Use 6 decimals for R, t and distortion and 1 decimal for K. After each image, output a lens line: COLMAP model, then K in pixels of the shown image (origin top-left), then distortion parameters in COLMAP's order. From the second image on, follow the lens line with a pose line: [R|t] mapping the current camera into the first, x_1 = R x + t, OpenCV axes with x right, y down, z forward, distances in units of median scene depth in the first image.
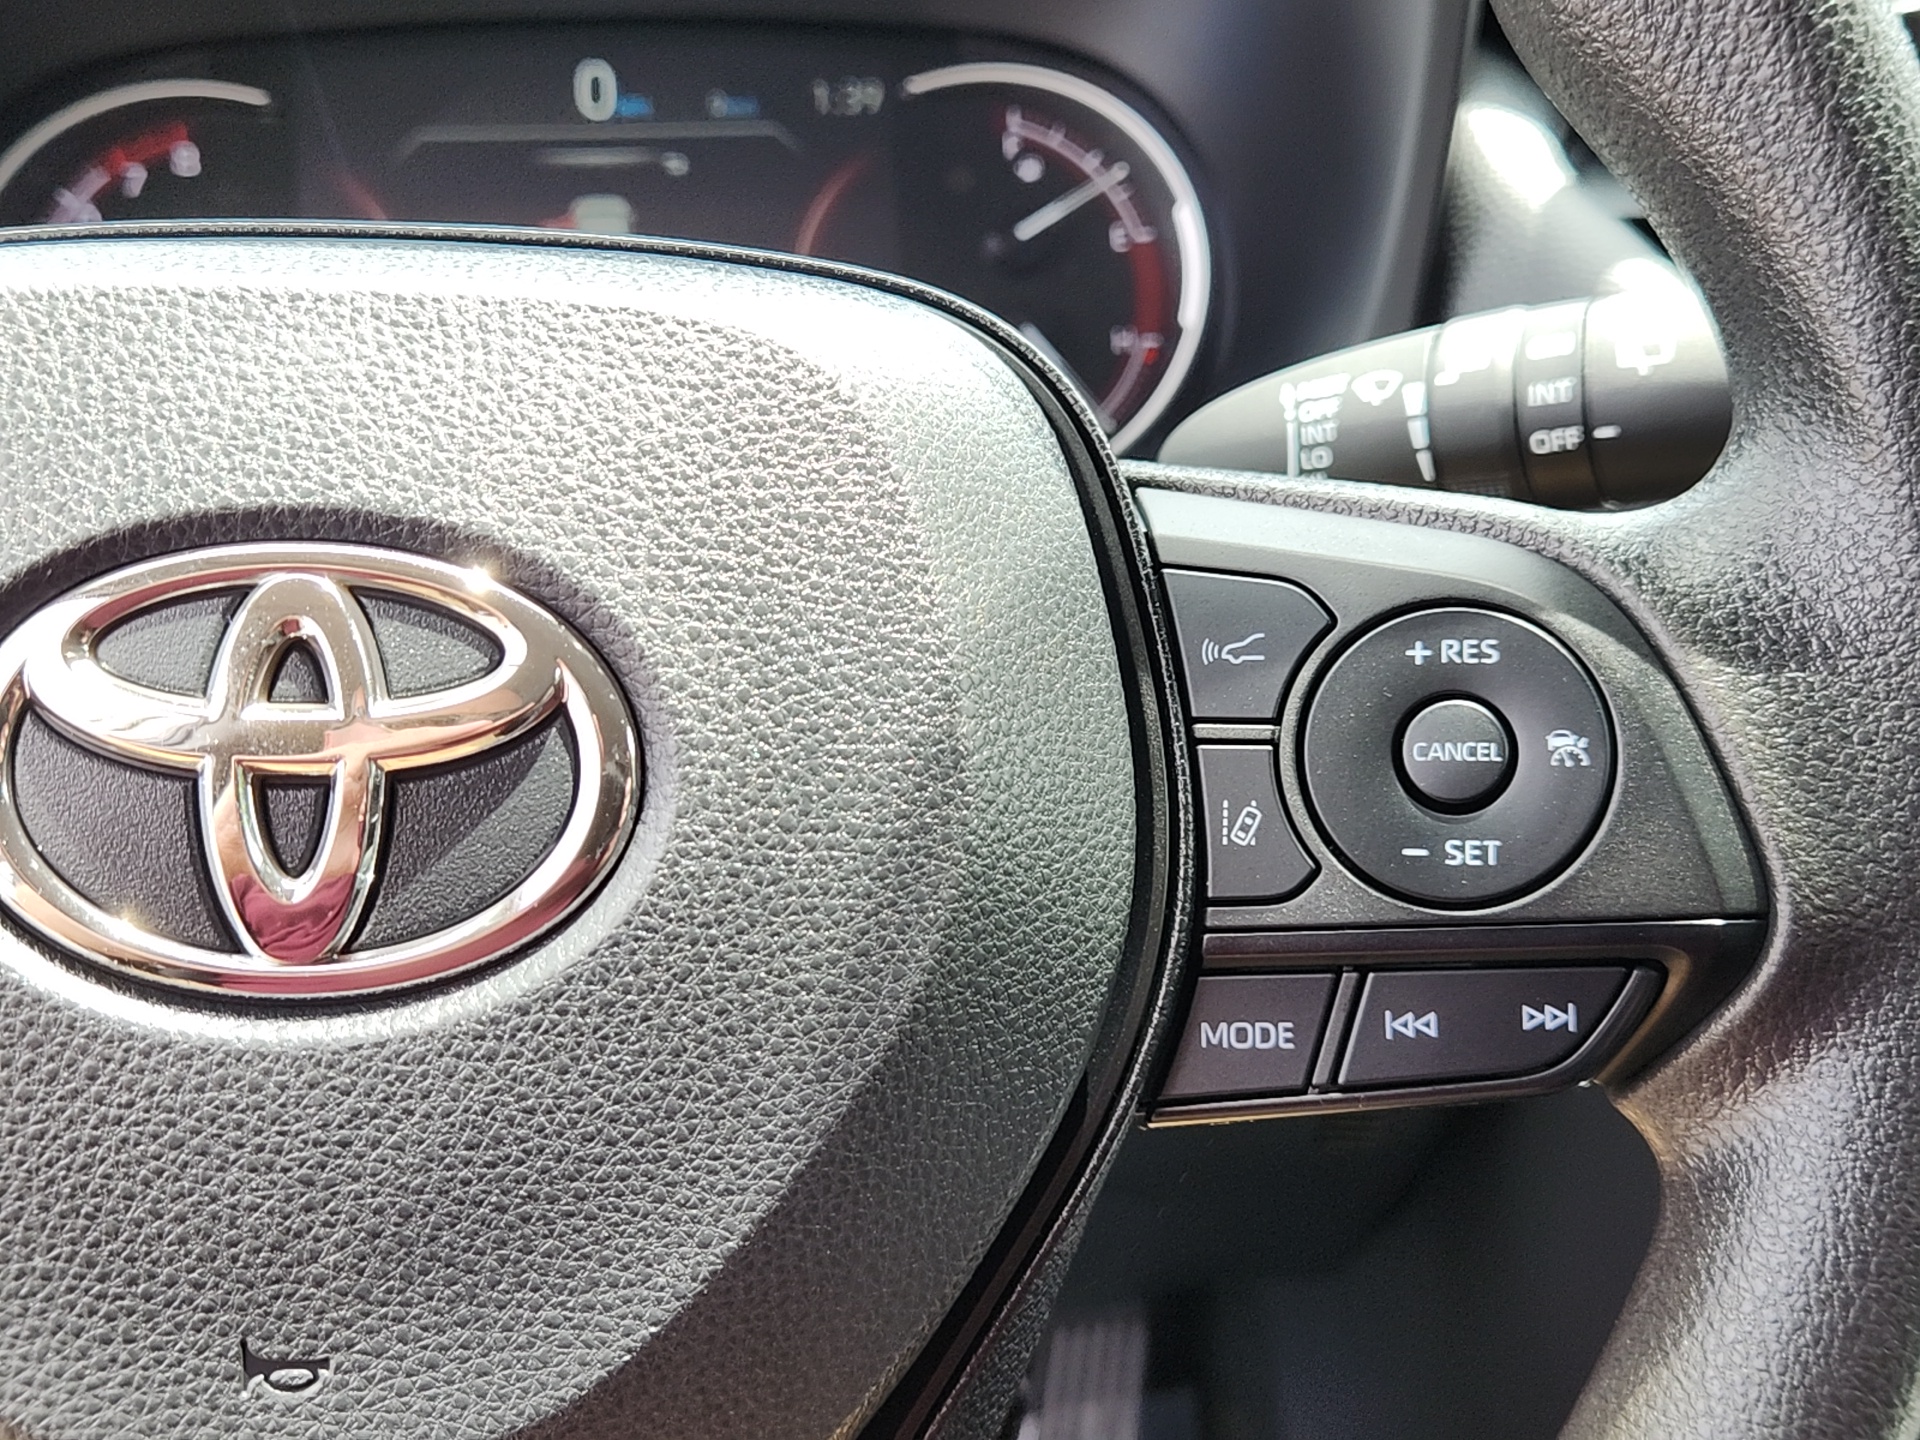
lens RADIAL K [[2355.7, 0, 960.0], [0, 2355.7, 720.0], [0, 0, 1]] dist [0.084398, -0.173738]
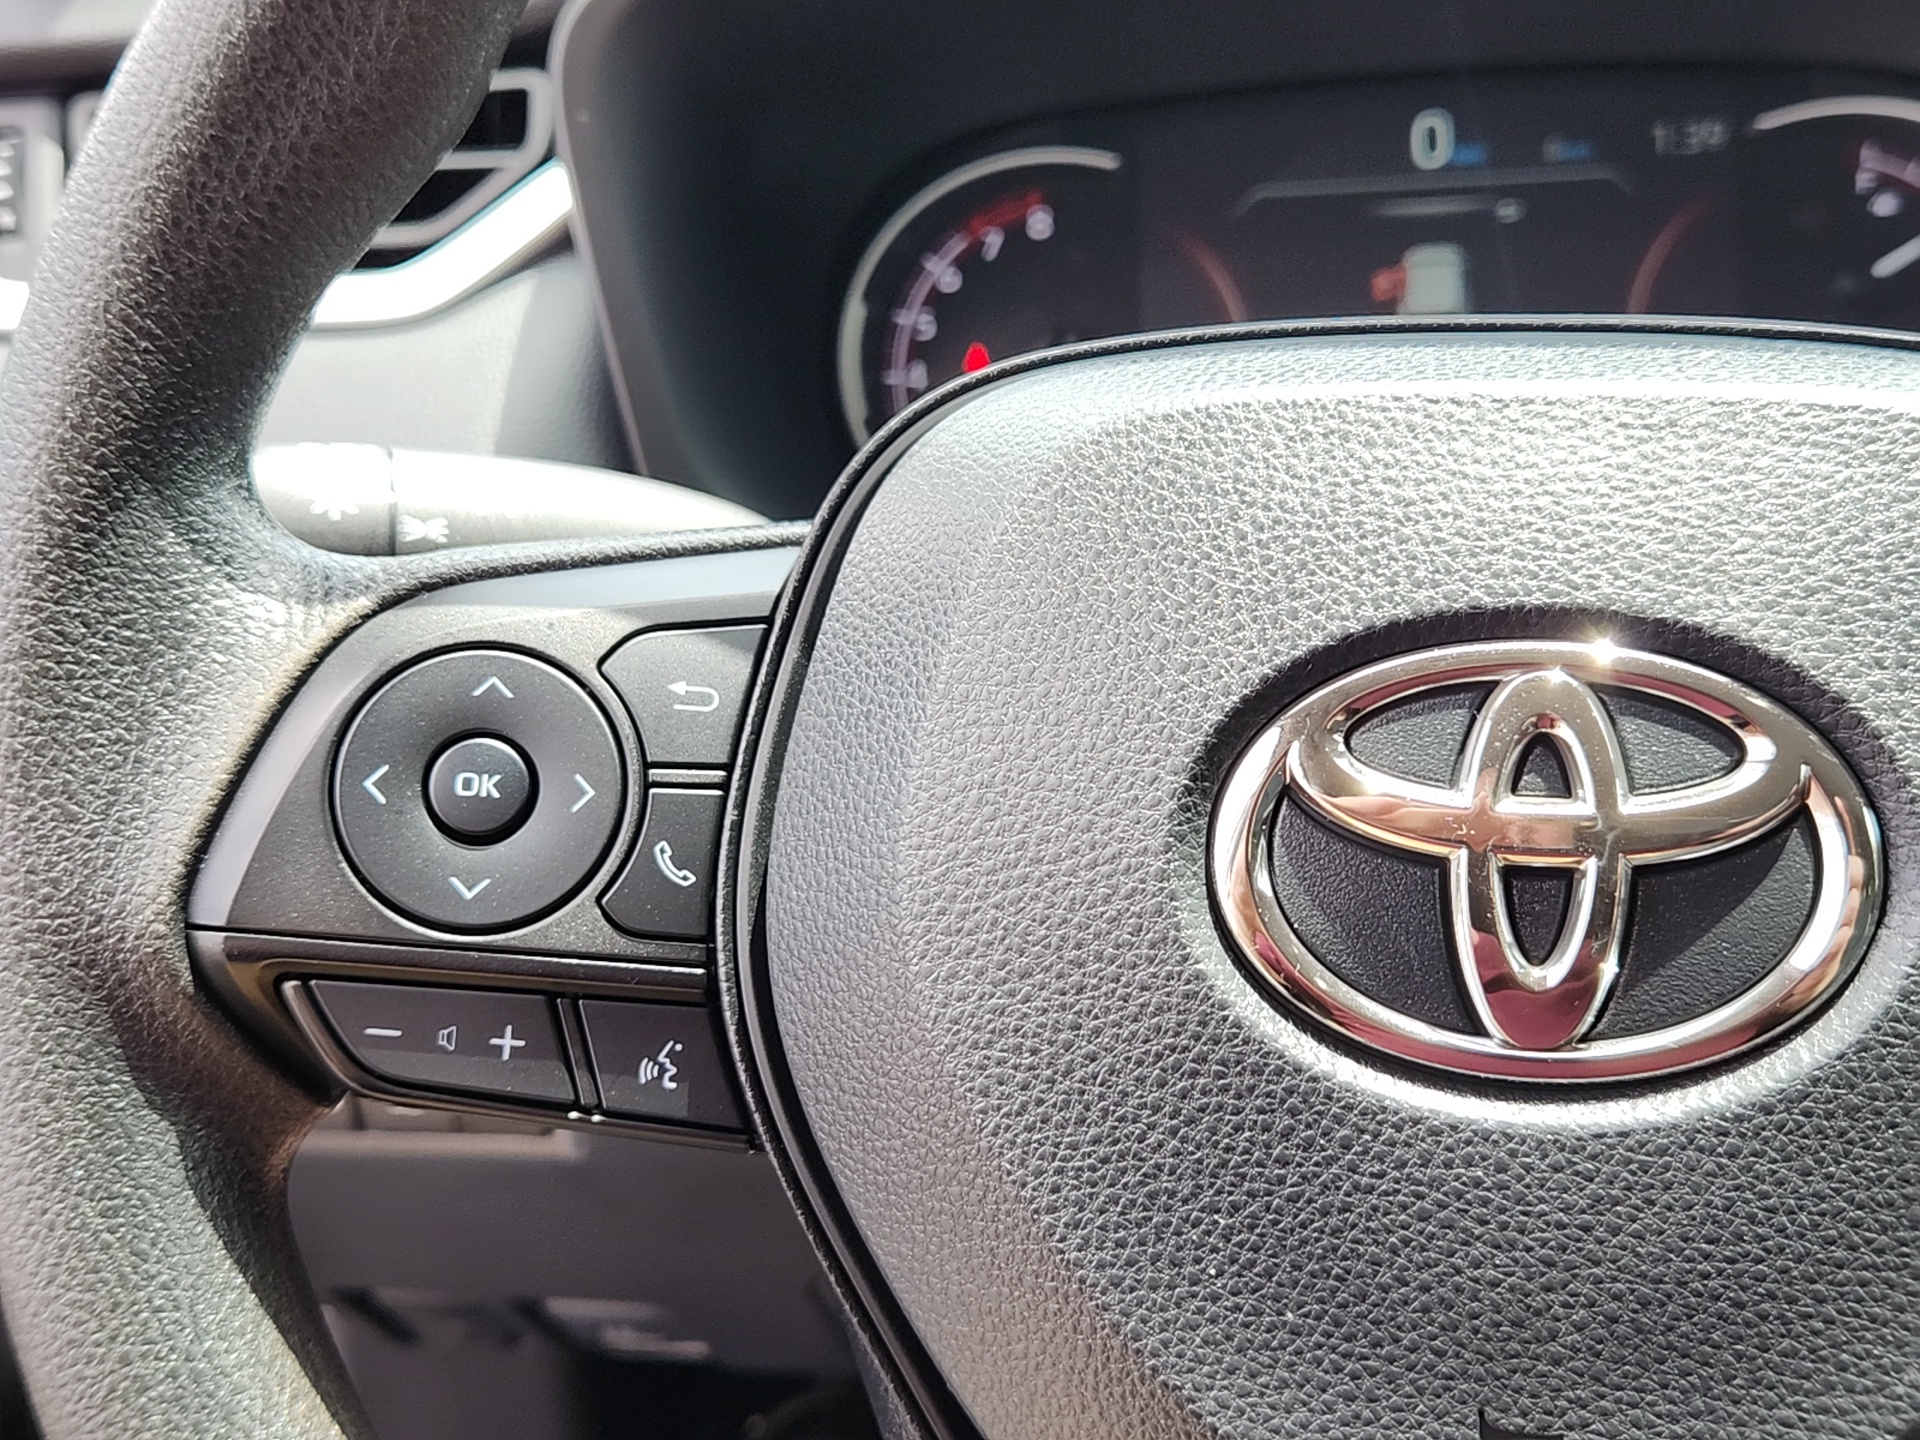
lens RADIAL K [[2355.7, 0, 960.0], [0, 2355.7, 720.0], [0, 0, 1]] dist [0.084398, -0.173738]
pose [[0.972435, 0.023742, -0.231962, -0.286762], [-0.025073, 0.999682, -0.002793, -0.031156], [0.231822, 0.008532, 0.972721, -0.062902]]
